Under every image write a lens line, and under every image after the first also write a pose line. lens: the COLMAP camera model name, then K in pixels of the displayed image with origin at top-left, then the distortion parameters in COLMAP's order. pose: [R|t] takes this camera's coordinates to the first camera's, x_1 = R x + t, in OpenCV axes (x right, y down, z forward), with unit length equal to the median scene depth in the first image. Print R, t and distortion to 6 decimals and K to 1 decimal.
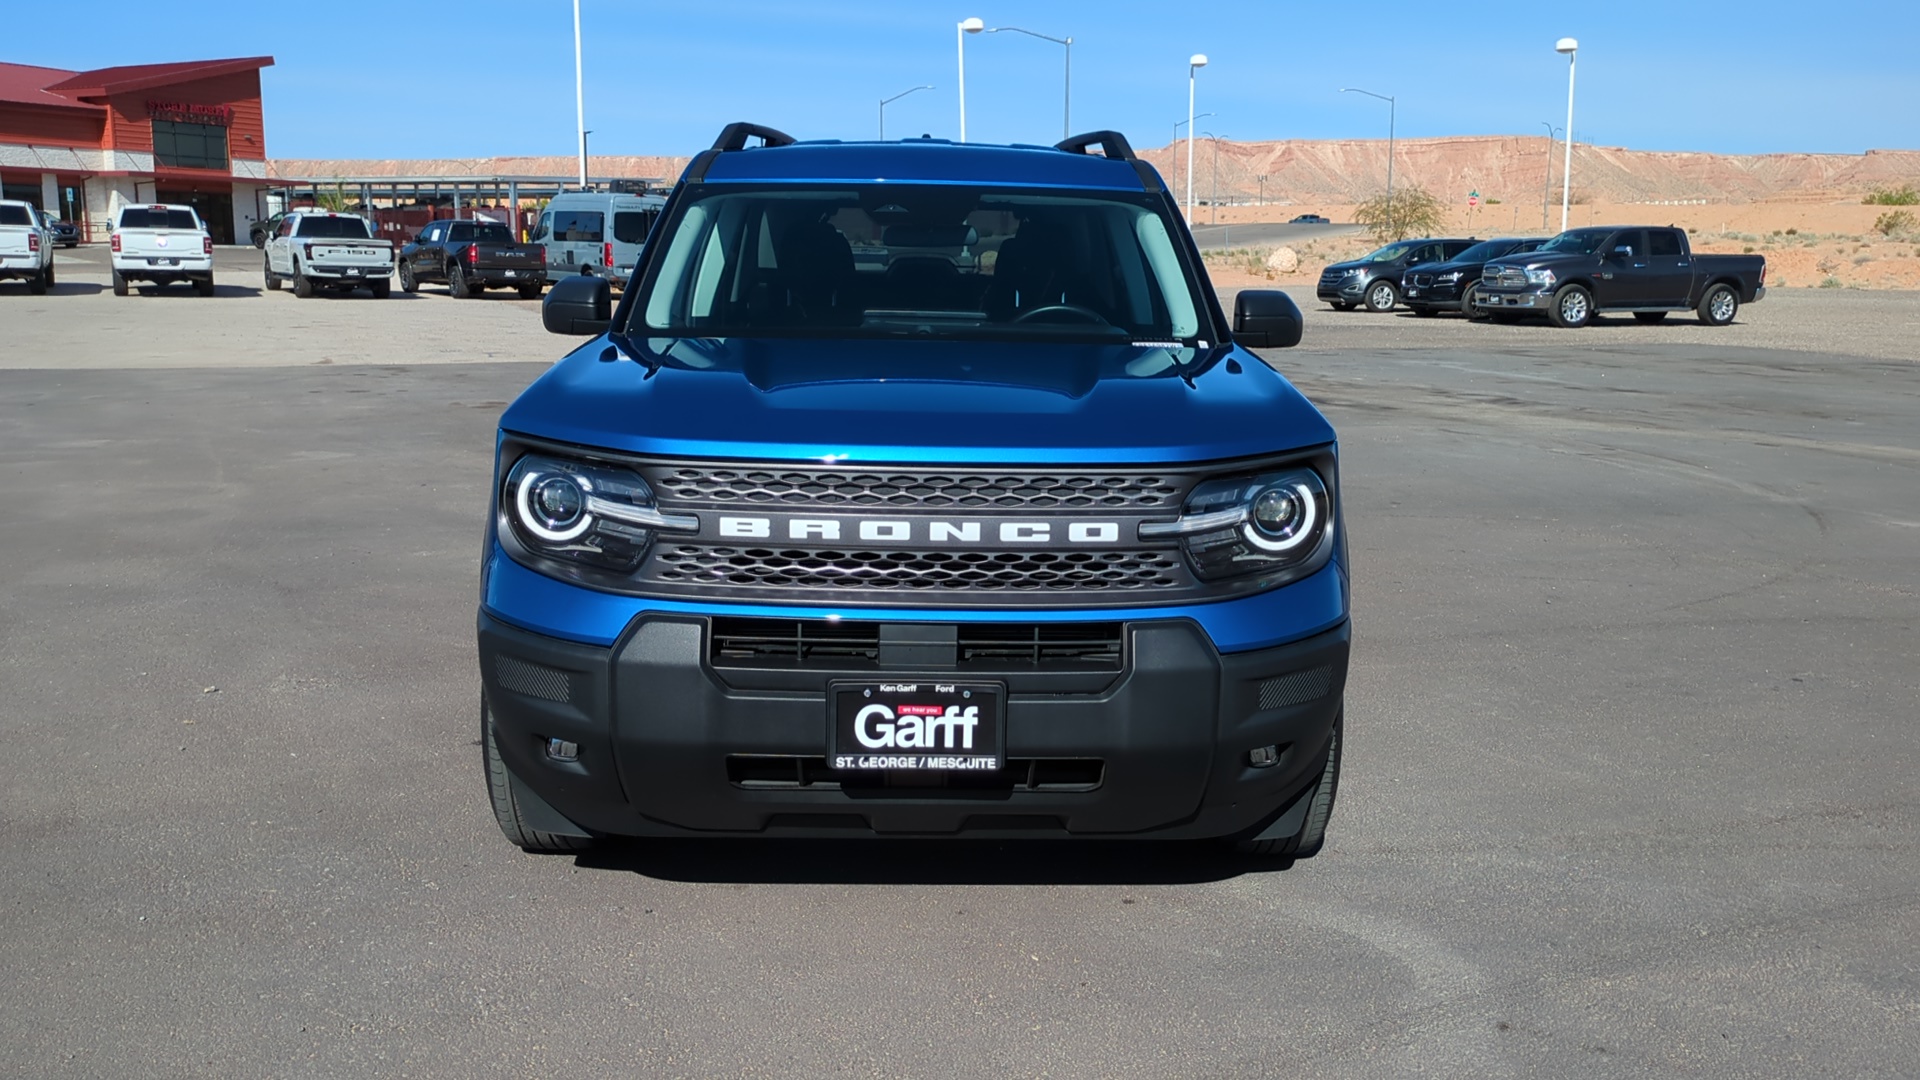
lens RADIAL K [[1650.7, 0, 948.8], [0, 1650.7, 536.8], [0, 0, 1]] dist [0.075746, -0.090923]
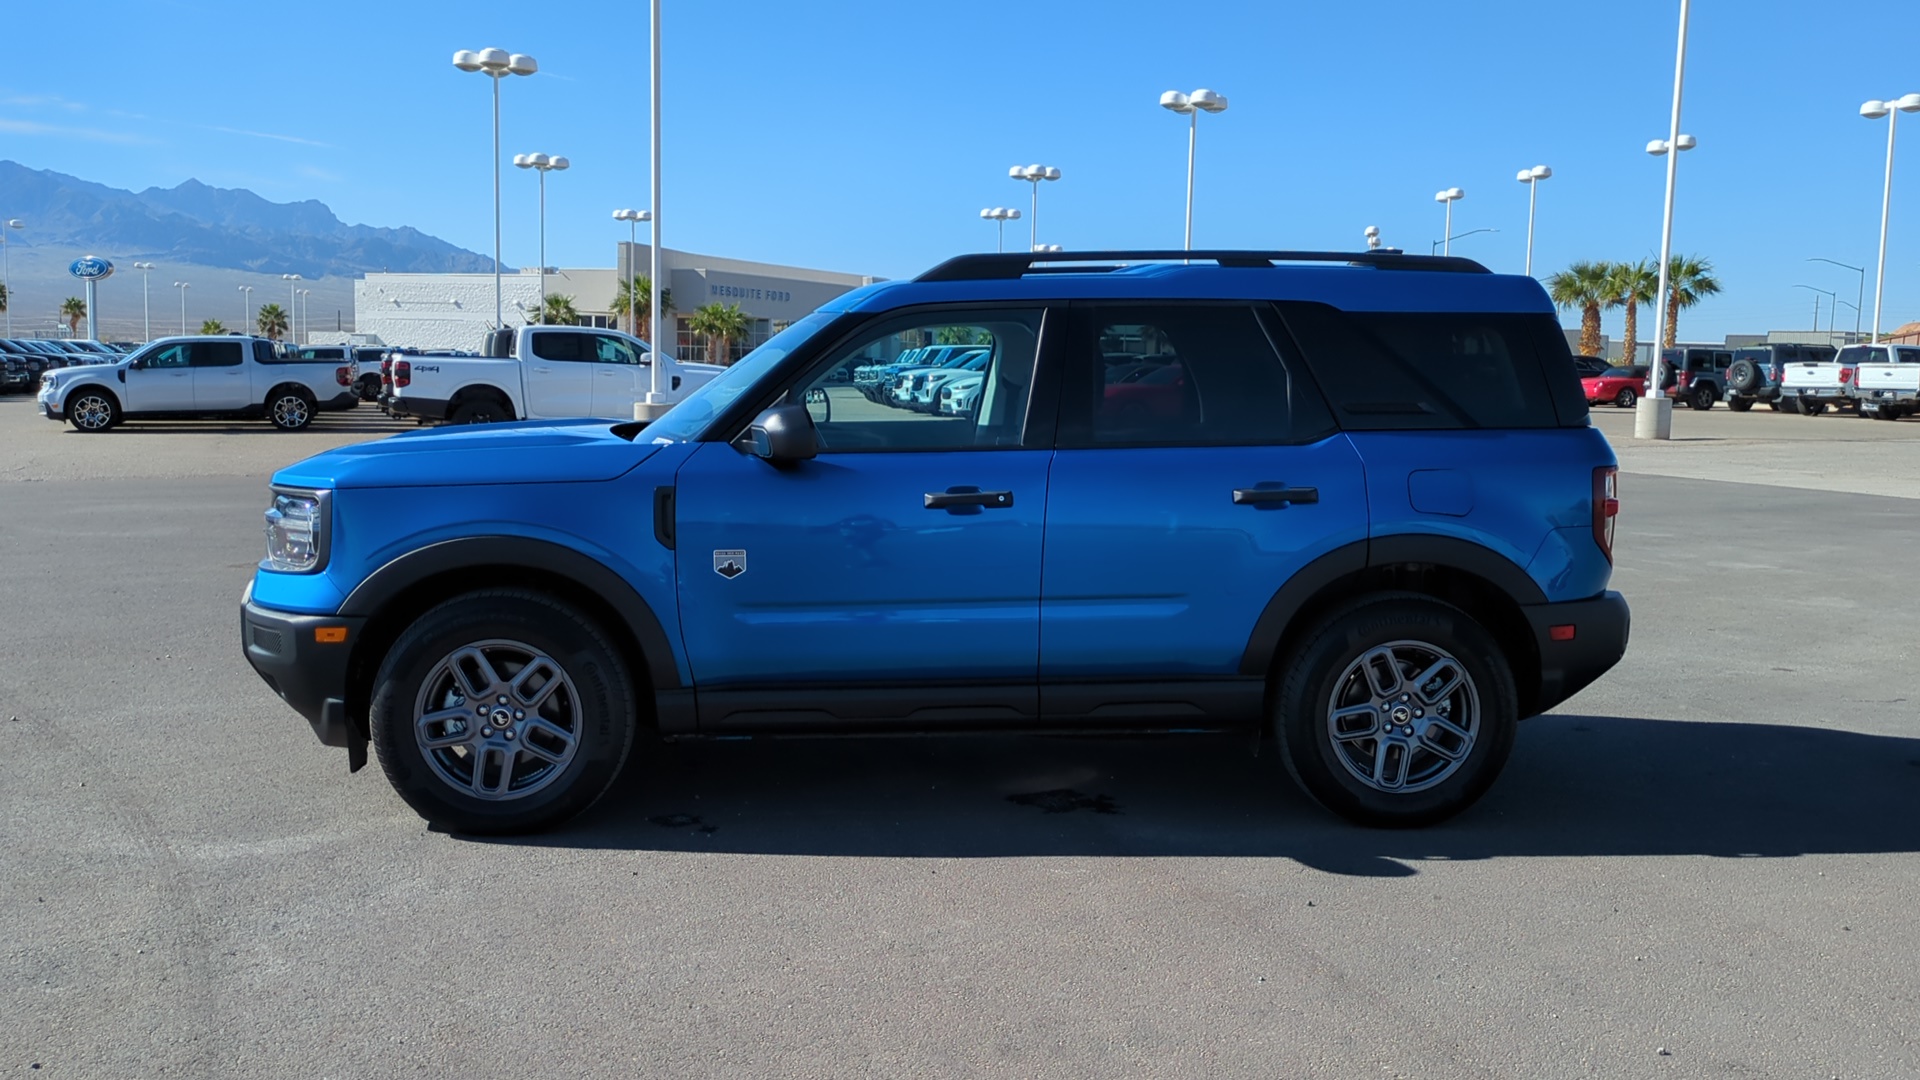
lens RADIAL K [[1650.7, 0, 970.4], [0, 1650.7, 529.8], [0, 0, 1]] dist [0.075746, -0.090923]
pose [[0.061593, 0.093911, -0.993673, 1.869645], [-0.188355, 0.978769, 0.080827, -0.267272], [0.980168, 0.182185, 0.077974, 1.578922]]
